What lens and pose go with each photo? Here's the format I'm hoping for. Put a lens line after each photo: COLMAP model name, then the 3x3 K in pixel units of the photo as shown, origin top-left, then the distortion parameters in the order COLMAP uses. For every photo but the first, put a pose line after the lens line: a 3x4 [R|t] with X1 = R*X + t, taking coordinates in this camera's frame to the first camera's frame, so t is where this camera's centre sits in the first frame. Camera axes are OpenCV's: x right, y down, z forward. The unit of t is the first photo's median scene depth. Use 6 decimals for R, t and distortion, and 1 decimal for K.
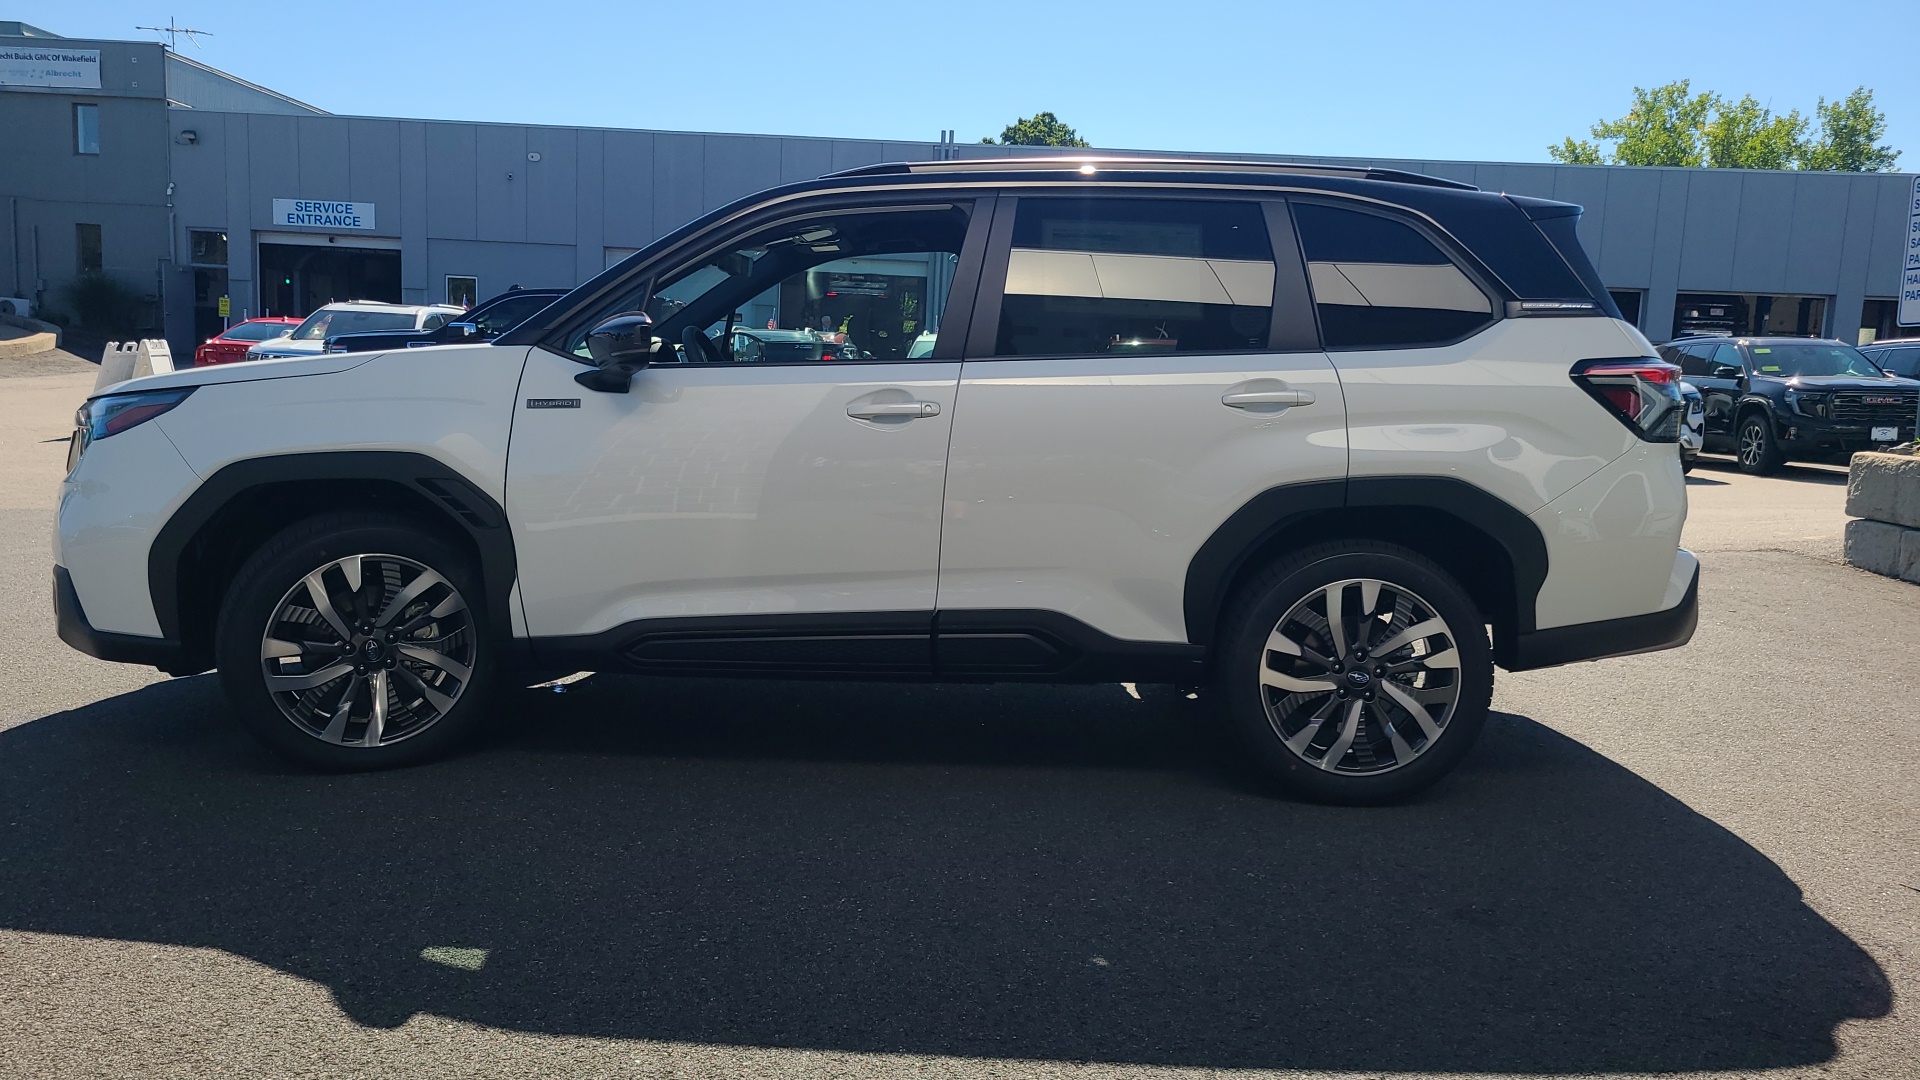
lens RADIAL K [[1428.4, 0, 963.7], [0, 1428.4, 523.9], [0, 0, 1]] dist [0.060926, -0.045072]
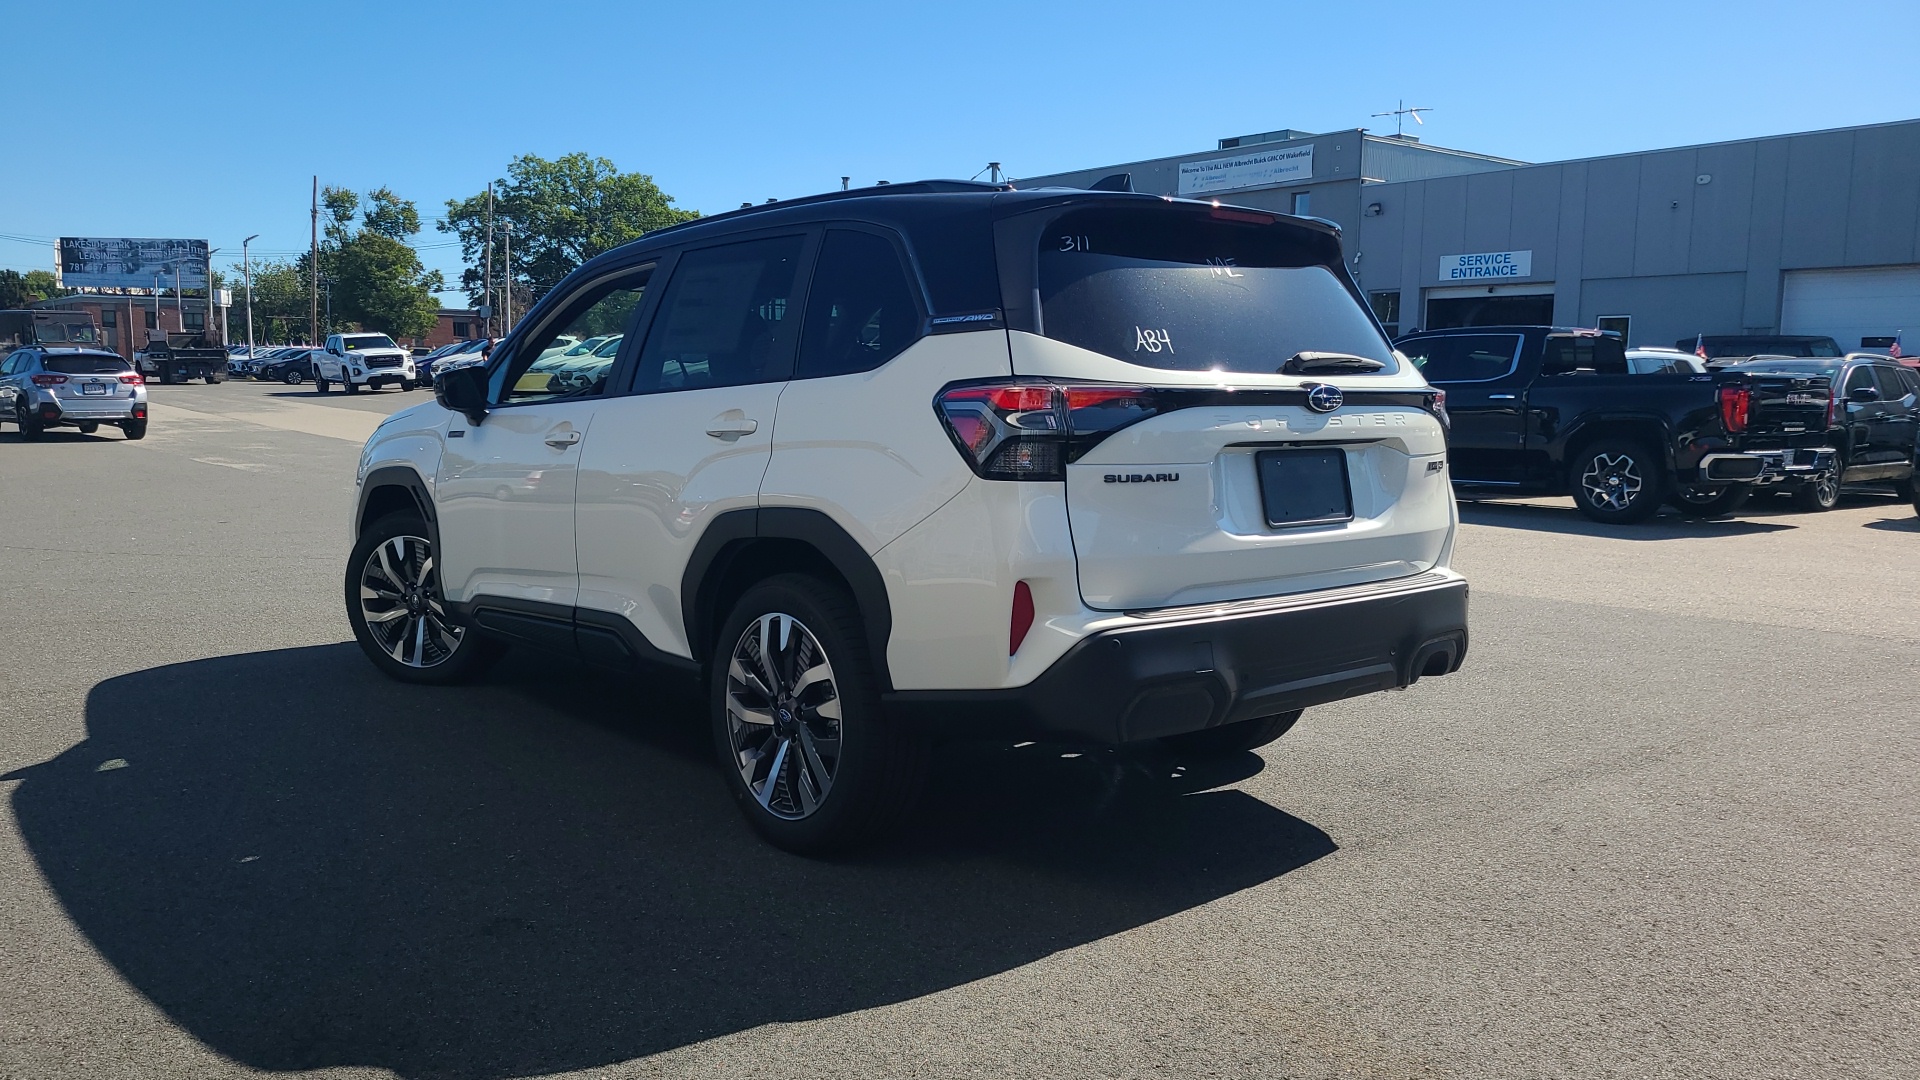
lens RADIAL K [[1428.4, 0, 944.3], [0, 1428.4, 546.6], [0, 0, 1]] dist [0.060926, -0.045072]
pose [[0.650008, 0.056356, -0.757835, 1.064530], [-0.068977, 0.997505, 0.015016, -0.028279], [0.756791, 0.042513, 0.652273, 0.446533]]
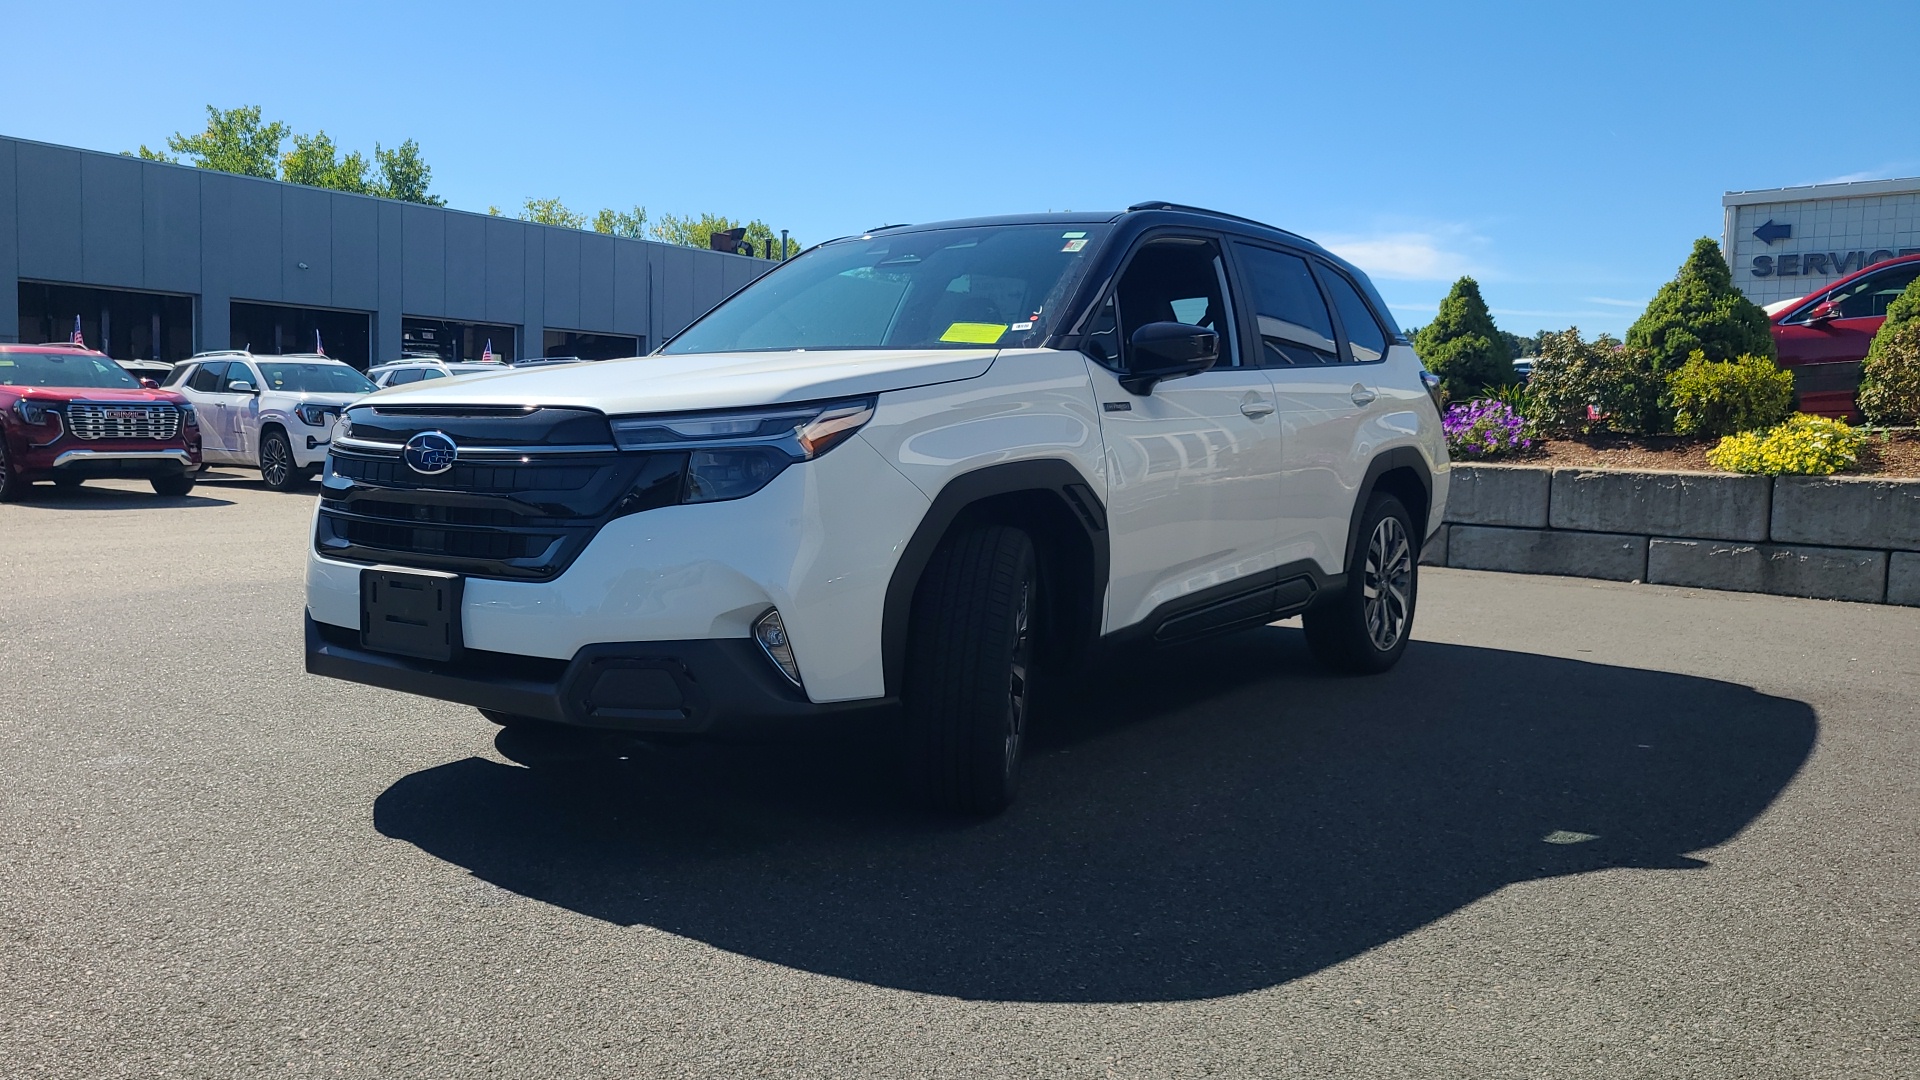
lens RADIAL K [[1428.4, 0, 916.4], [0, 1428.4, 530.2], [0, 0, 1]] dist [0.060926, -0.045072]
pose [[0.599729, -0.079479, 0.796246, -1.189493], [0.086767, 0.995647, 0.034030, -0.041644], [-0.795485, 0.048679, 0.604015, 0.483116]]
